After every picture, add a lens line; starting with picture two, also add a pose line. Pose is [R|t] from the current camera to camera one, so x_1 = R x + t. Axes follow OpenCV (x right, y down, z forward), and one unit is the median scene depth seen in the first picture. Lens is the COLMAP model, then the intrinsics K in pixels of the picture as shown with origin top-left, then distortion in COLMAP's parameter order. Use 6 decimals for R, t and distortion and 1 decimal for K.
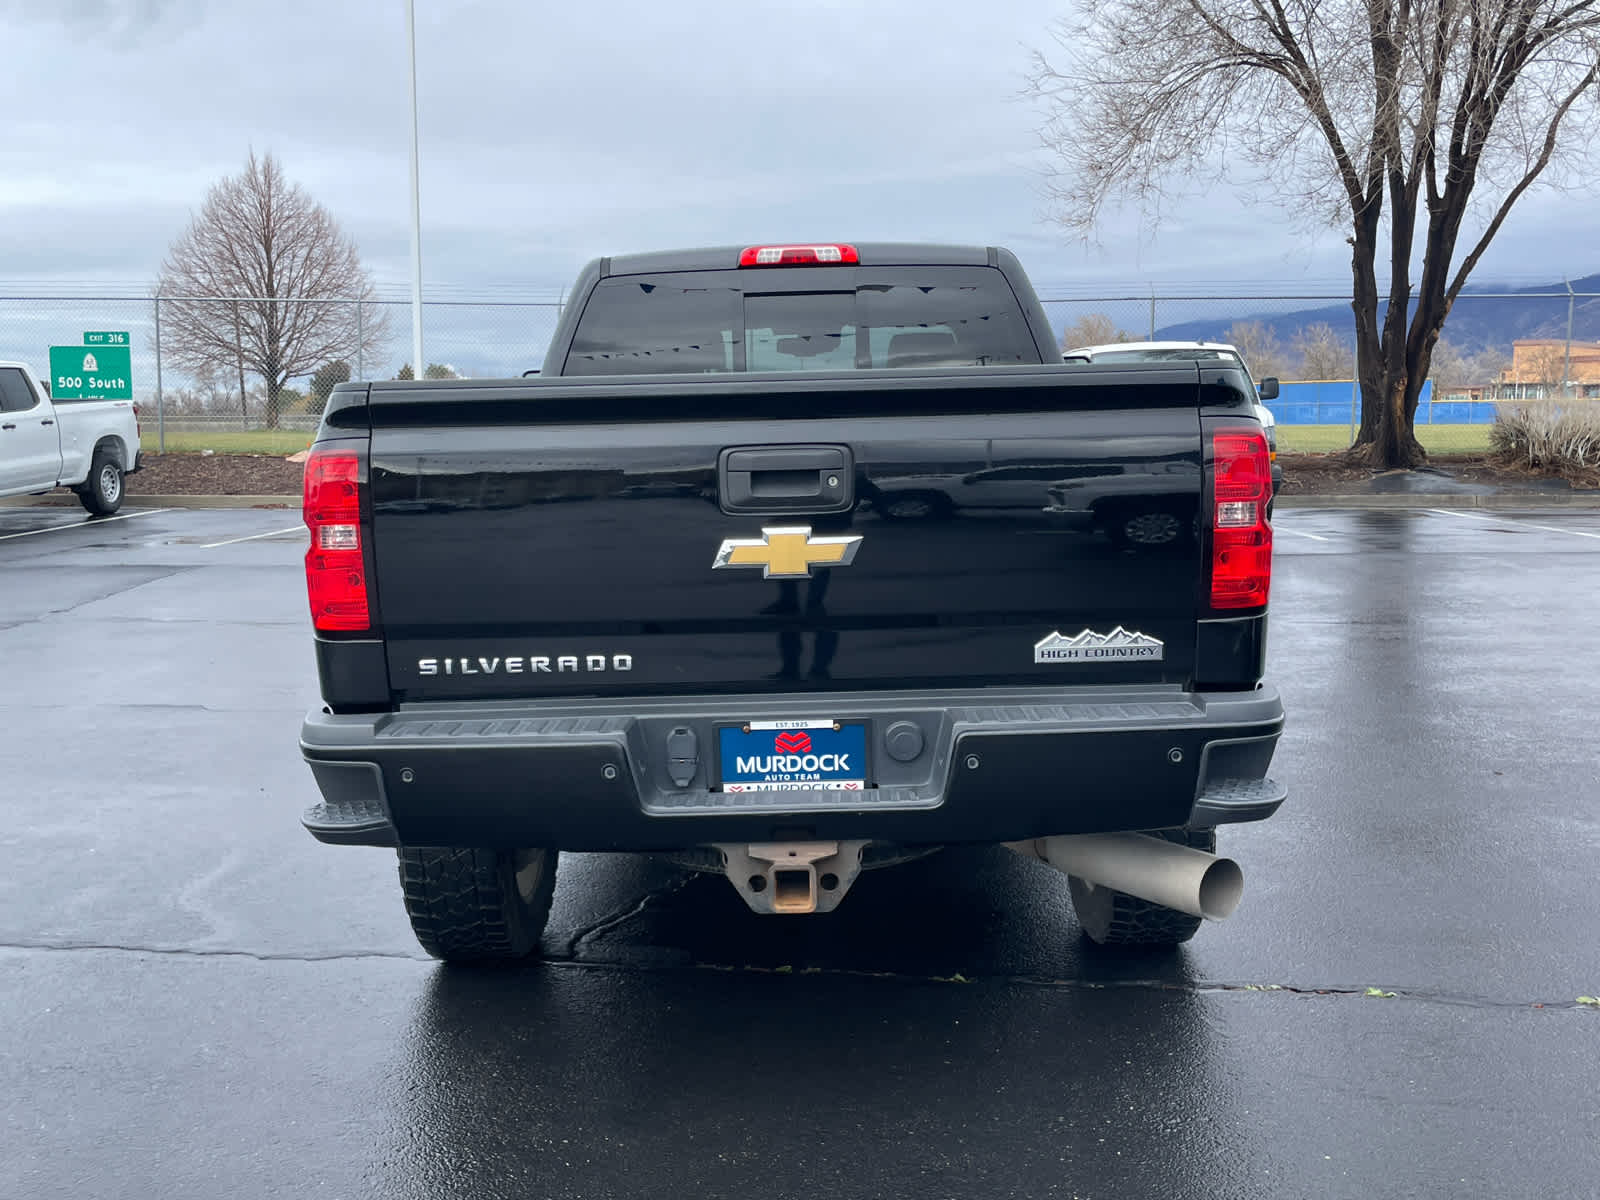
lens RADIAL K [[1562.8, 0, 813.4], [0, 1562.8, 588.2], [0, 0, 1]] dist [0.127843, -0.202149]
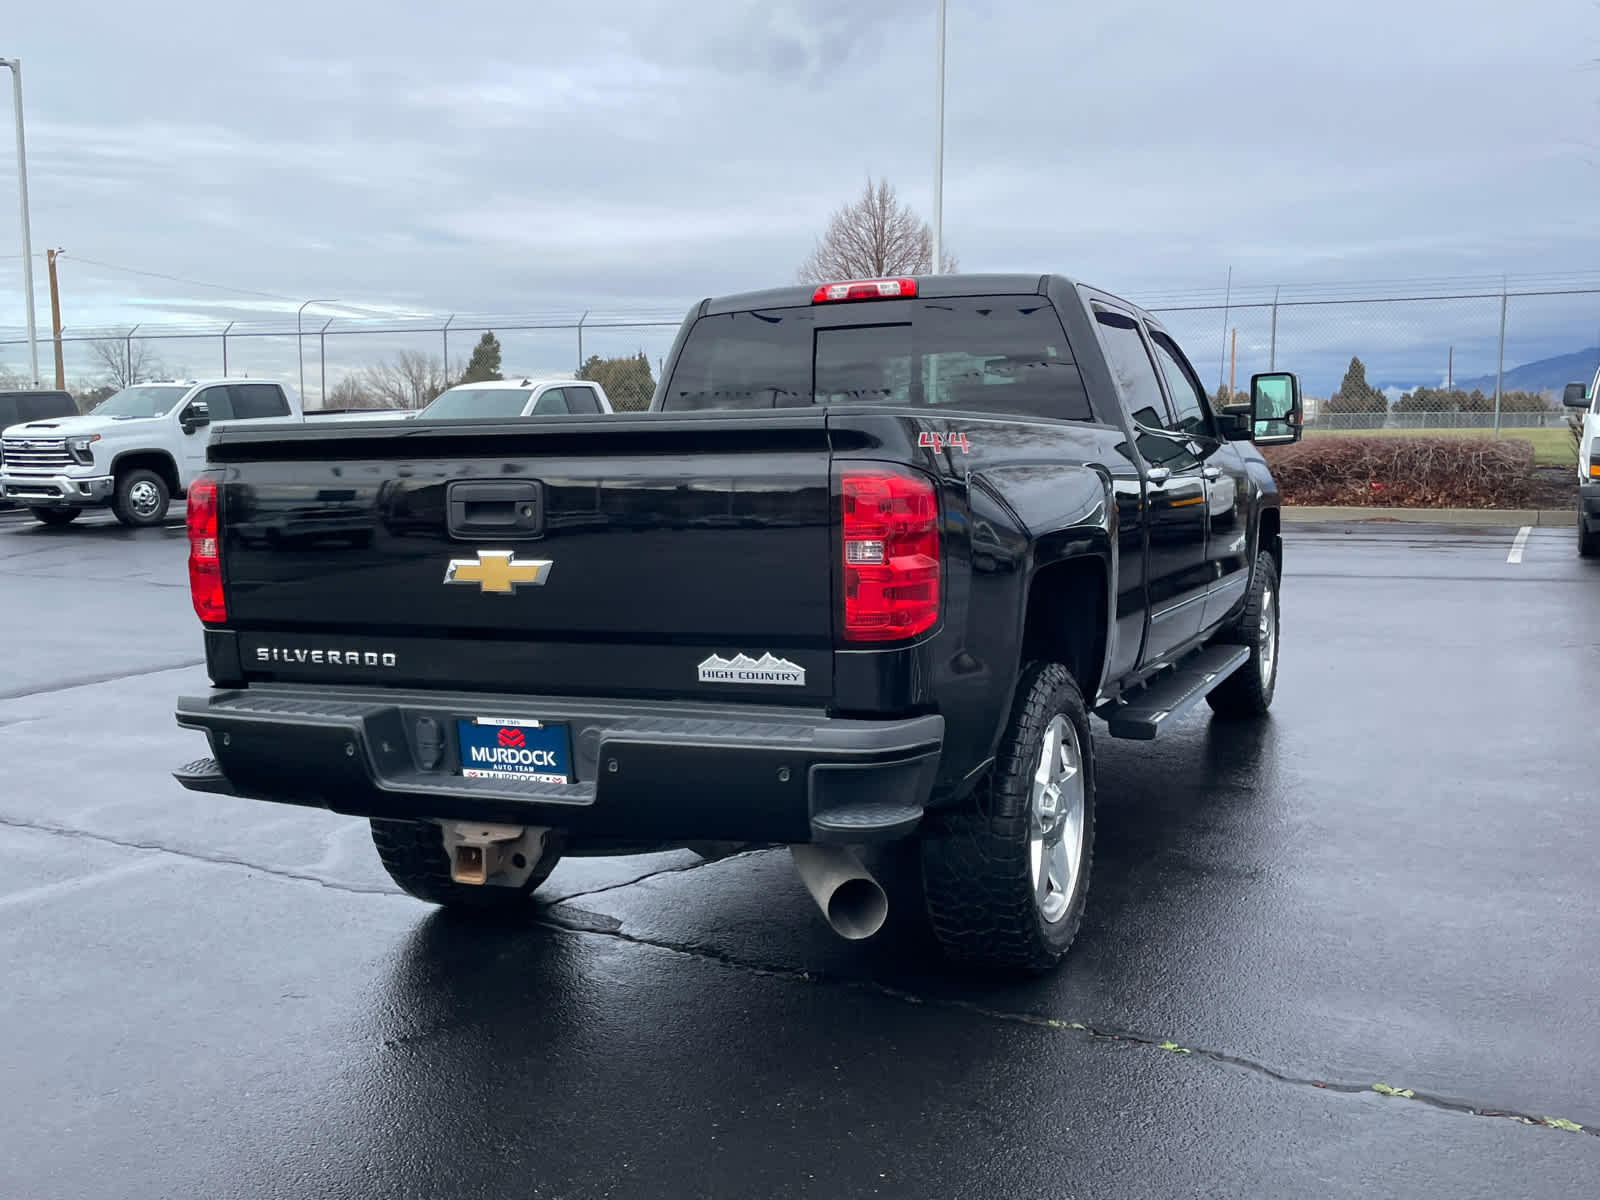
lens RADIAL K [[1562.8, 0, 813.4], [0, 1562.8, 588.2], [0, 0, 1]] dist [0.127843, -0.202149]
pose [[0.918992, 0.041290, -0.392108, 0.639555], [-0.041952, 0.999096, 0.006884, -0.028463], [0.392037, 0.010123, 0.919894, 0.024000]]
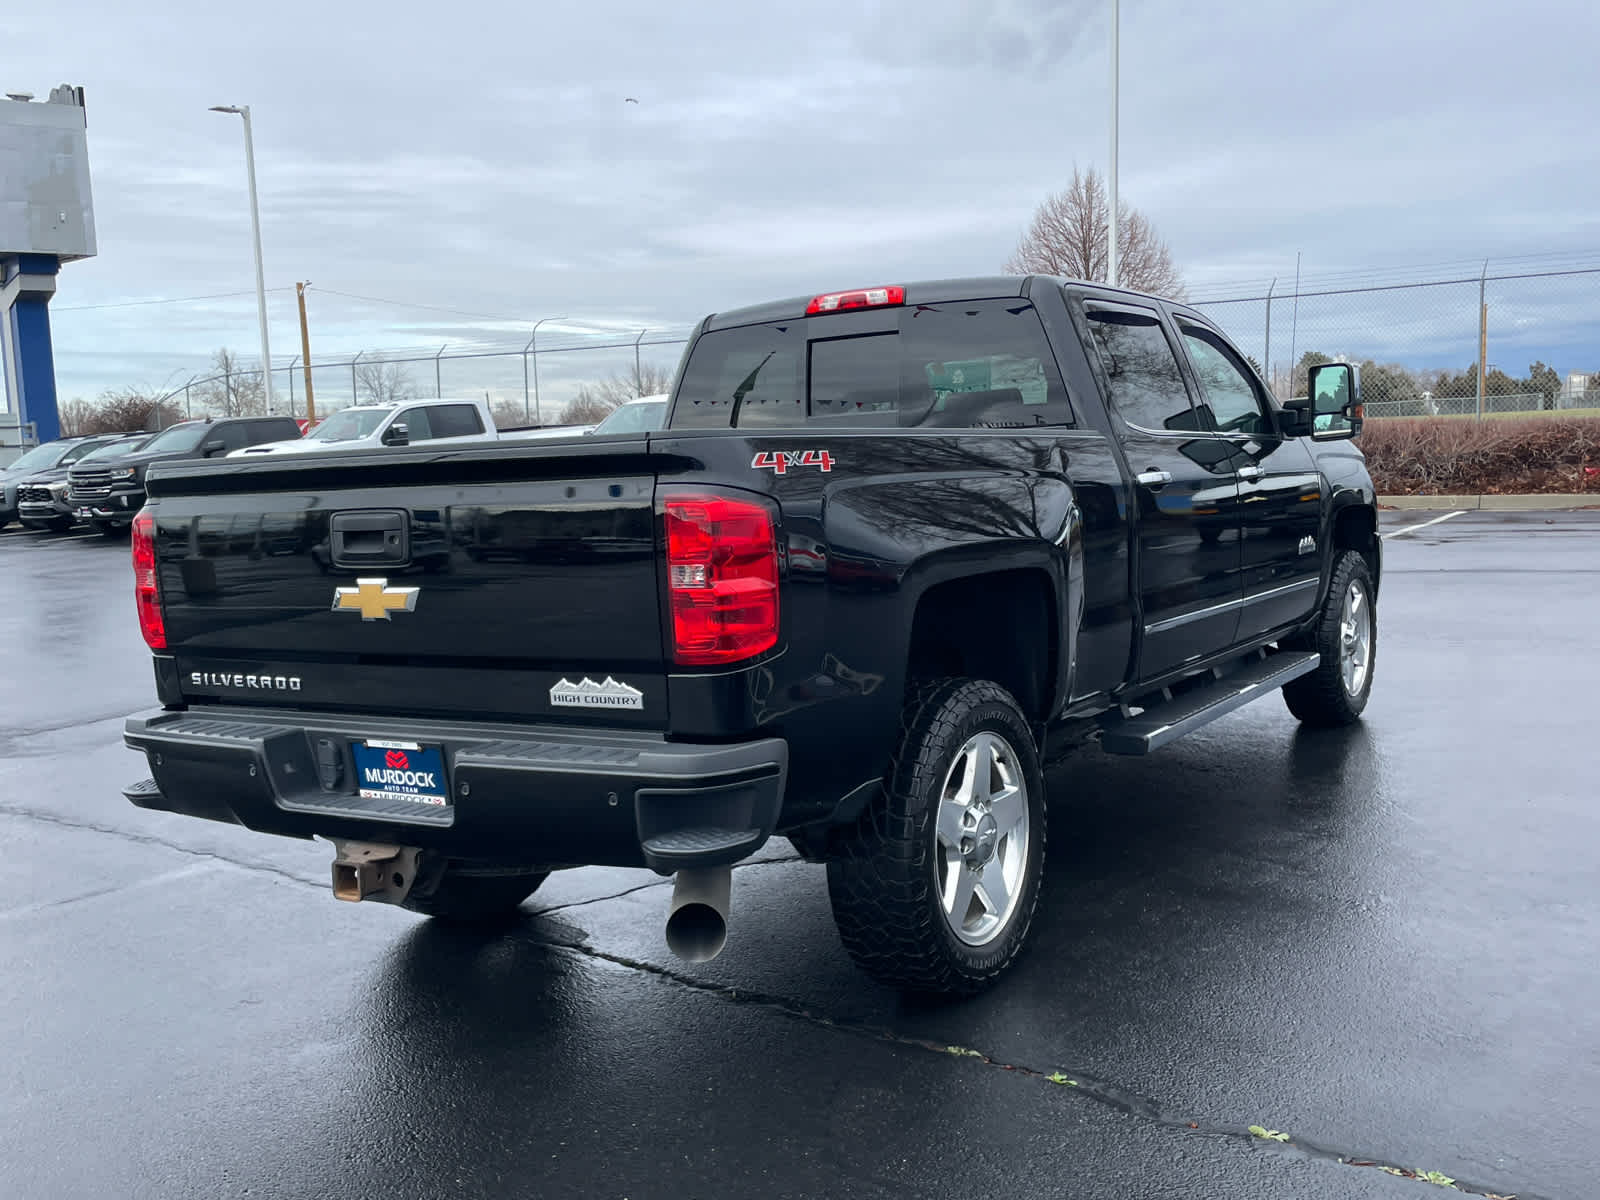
lens RADIAL K [[1562.3, 0, 800.0], [0, 1562.3, 600.0], [0, 0, 1]] dist [0.126110, -0.200890]
pose [[0.846559, 0.031032, -0.531390, 0.873862], [-0.024254, 0.999511, 0.019731, -0.052820], [0.531742, -0.003816, 0.846898, 0.154839]]
